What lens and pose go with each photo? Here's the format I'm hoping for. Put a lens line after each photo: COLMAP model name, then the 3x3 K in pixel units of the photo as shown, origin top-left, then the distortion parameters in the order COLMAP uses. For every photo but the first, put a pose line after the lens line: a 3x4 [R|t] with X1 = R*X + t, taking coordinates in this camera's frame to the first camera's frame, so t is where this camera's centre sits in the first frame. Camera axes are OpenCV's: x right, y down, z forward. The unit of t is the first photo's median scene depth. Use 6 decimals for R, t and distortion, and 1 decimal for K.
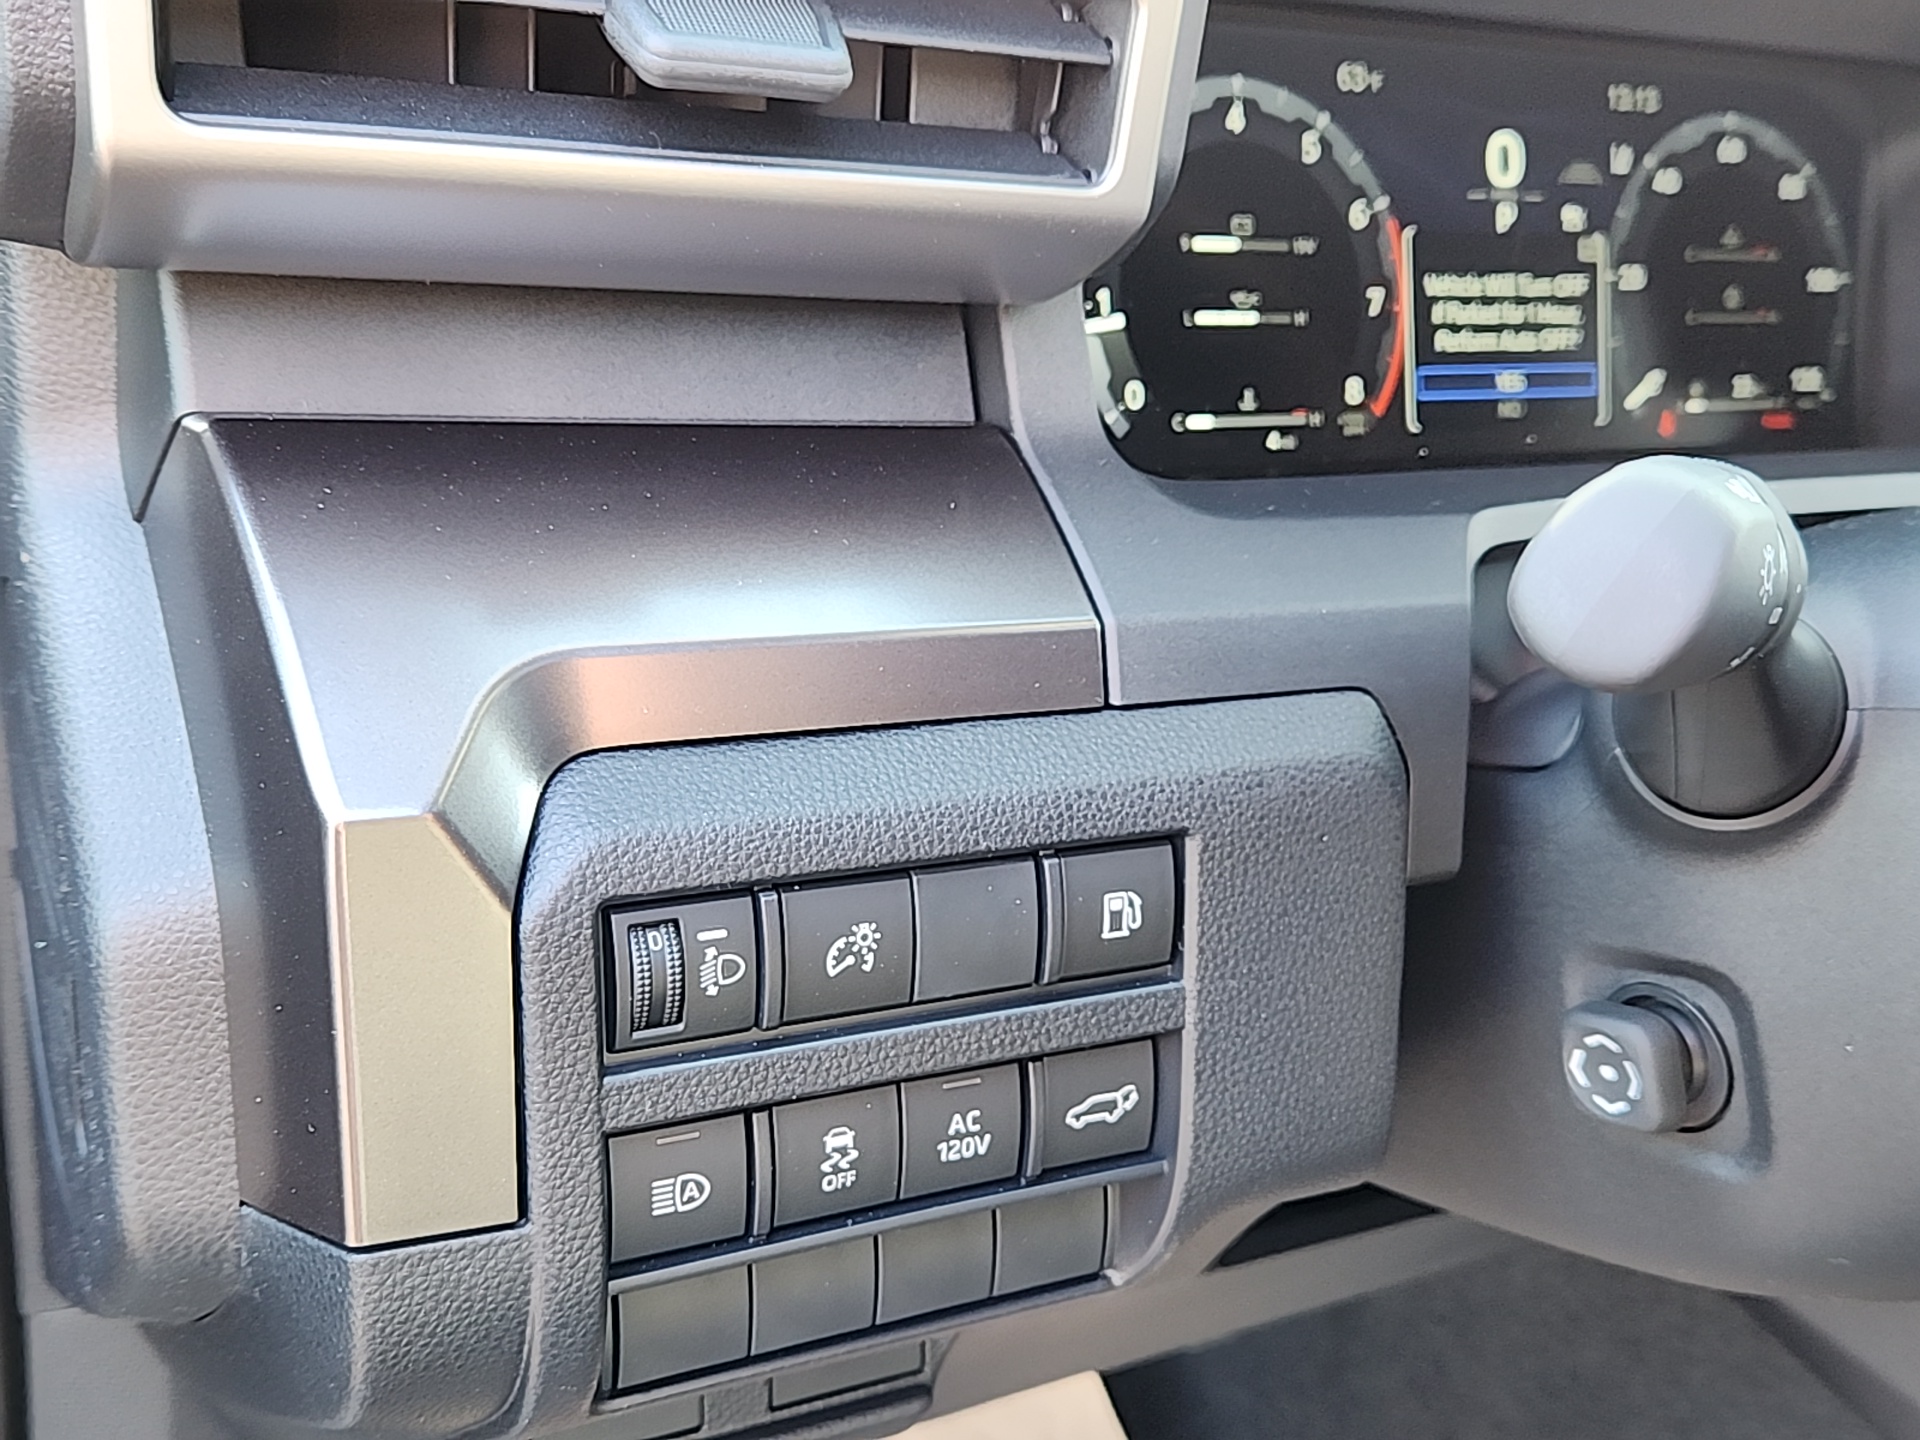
lens RADIAL K [[1931.8, 0, 1002.5], [0, 1931.8, 705.1], [0, 0, 1]] dist [0.110366, -0.131867]
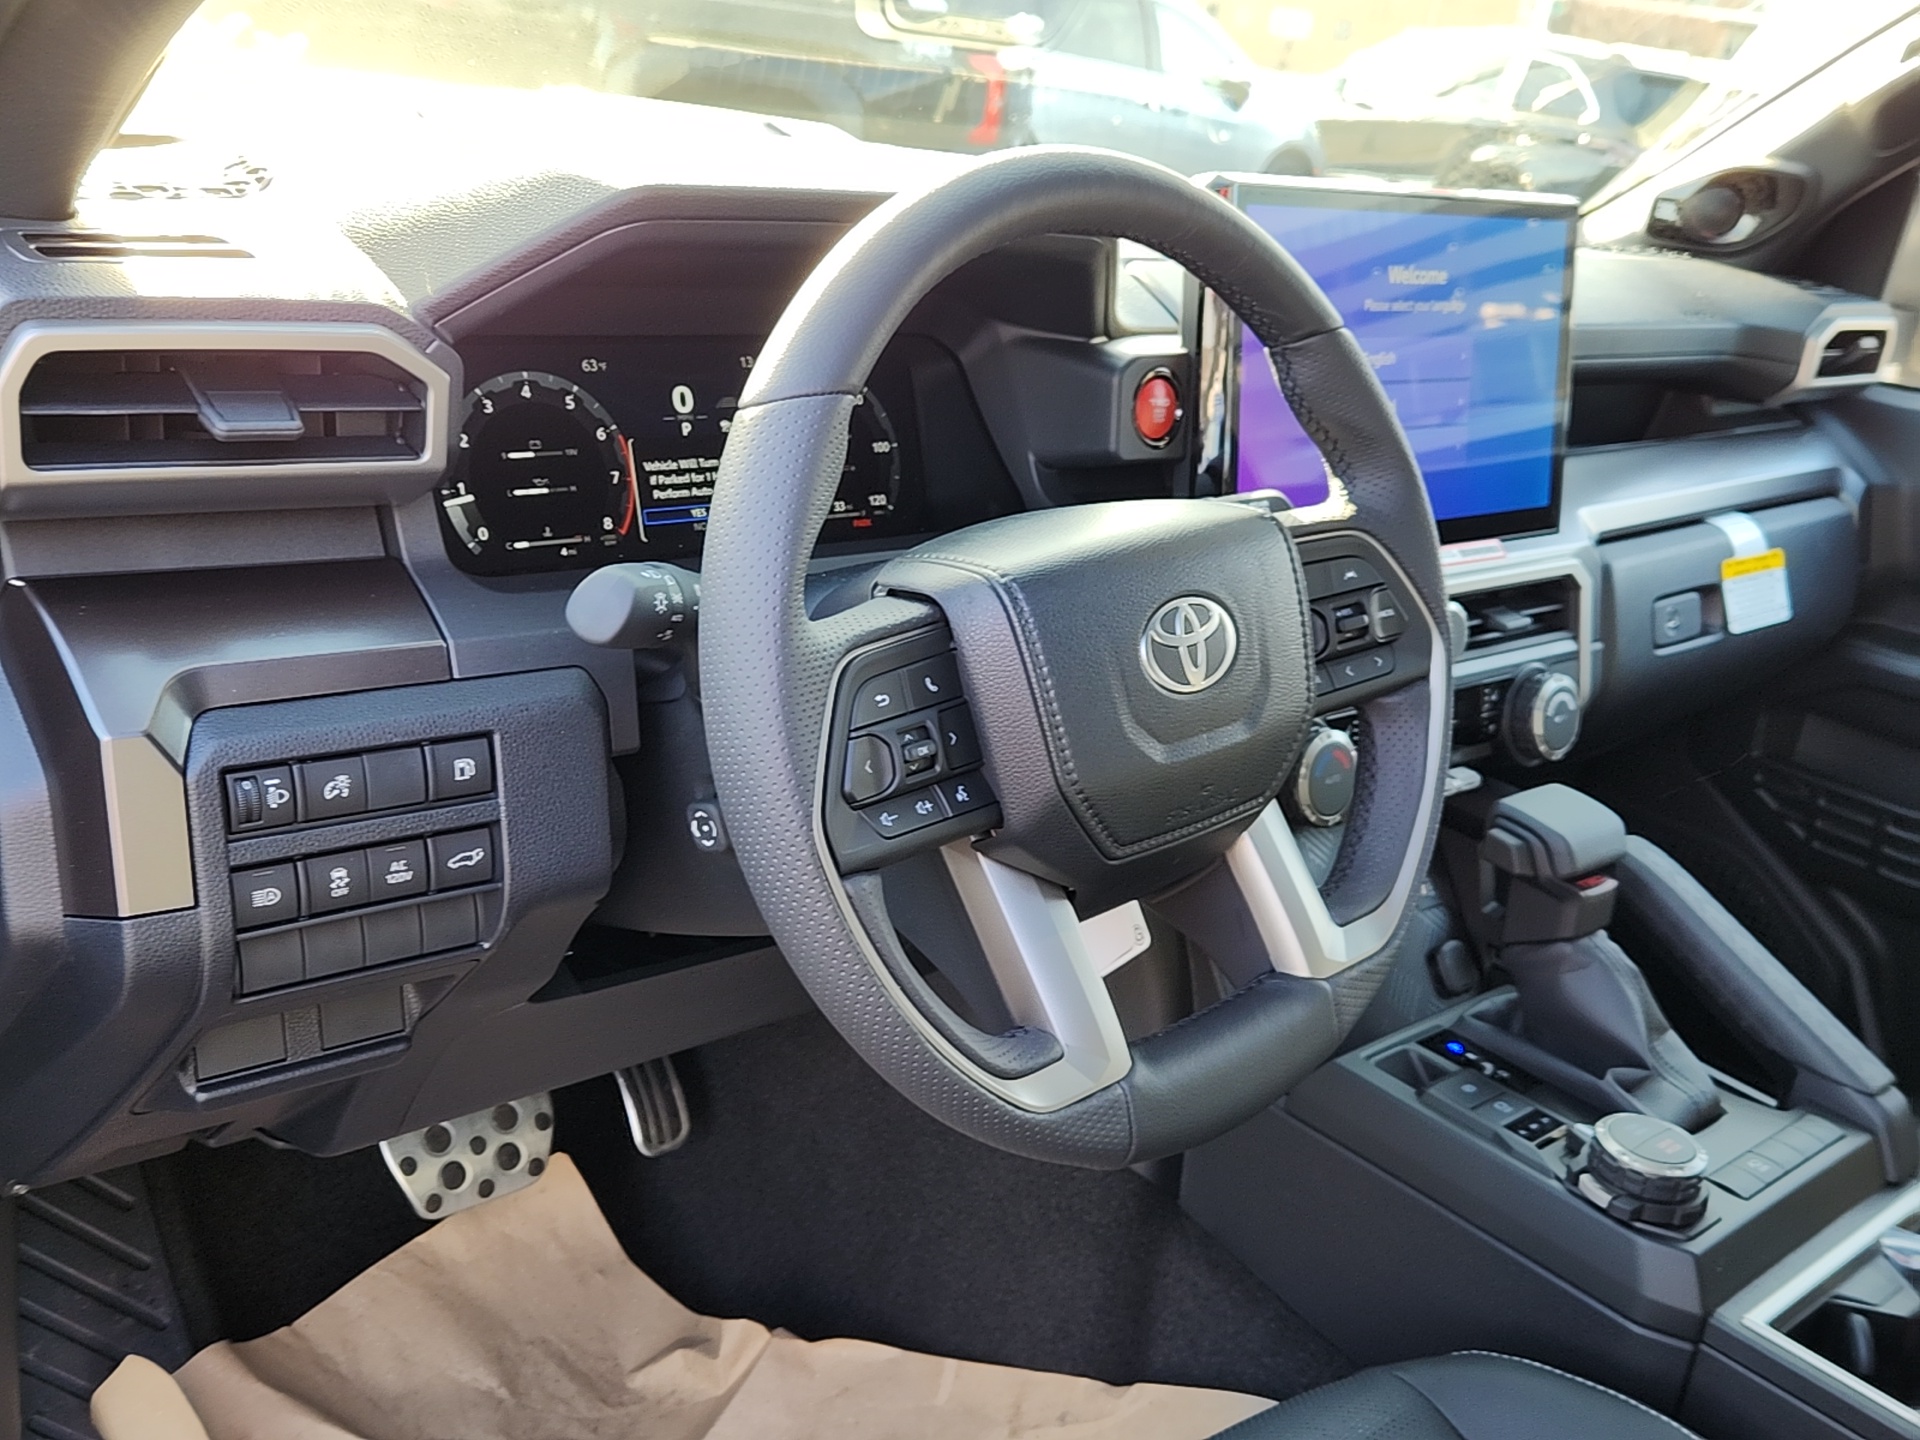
lens RADIAL K [[1931.8, 0, 1002.5], [0, 1931.8, 705.1], [0, 0, 1]] dist [0.110366, -0.131867]
pose [[0.973917, -0.079172, 0.212644, 0.141302], [0.086884, 0.995848, -0.027158, 0.107907], [-0.209611, 0.044925, 0.976752, -0.987232]]
